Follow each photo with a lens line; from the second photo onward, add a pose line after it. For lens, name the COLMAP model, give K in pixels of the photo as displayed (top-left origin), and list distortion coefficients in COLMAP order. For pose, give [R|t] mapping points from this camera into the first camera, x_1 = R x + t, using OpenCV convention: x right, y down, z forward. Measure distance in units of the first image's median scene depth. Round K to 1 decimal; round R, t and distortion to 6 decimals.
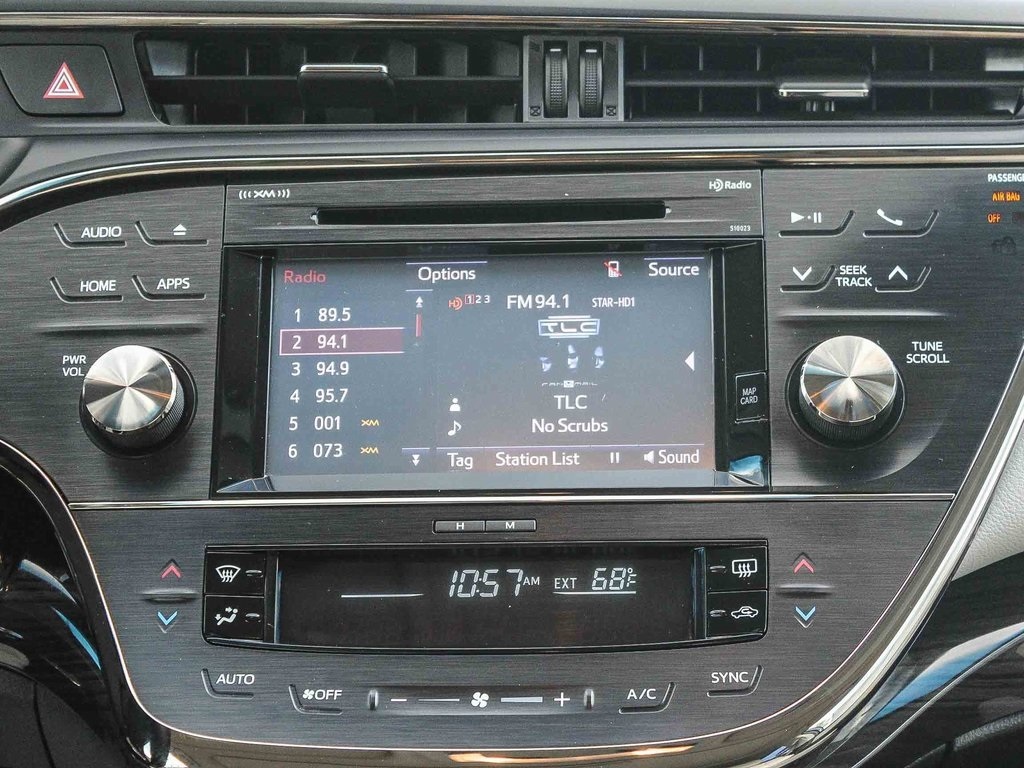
lens RADIAL K [[2816.4, 0, 498.0], [0, 2816.4, 346.6], [0, 0, 1]] dist [0.038966, -0.929826]
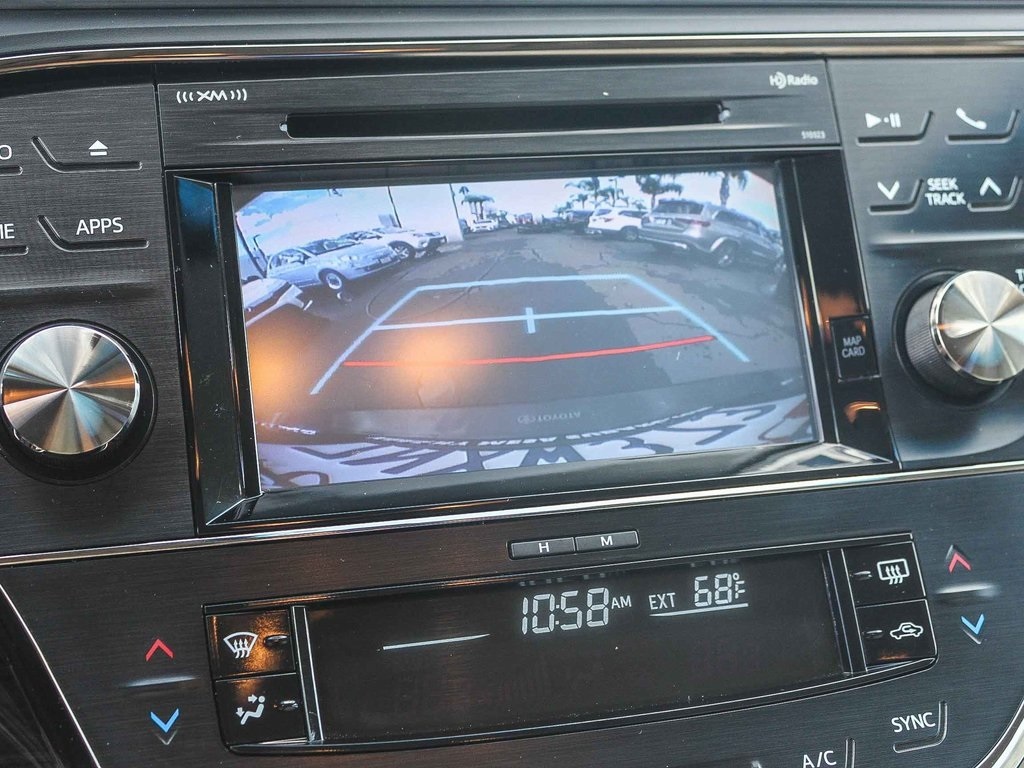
lens RADIAL K [[1610.5, 0, 511.7], [0, 1610.5, 436.3], [0, 0, 1]] dist [-0.022633, 0.049361]
pose [[0.948939, -0.073530, 0.306772, -0.146648], [0.018349, 0.983675, 0.179017, -0.041460], [-0.314927, -0.164247, 0.934796, 0.584783]]
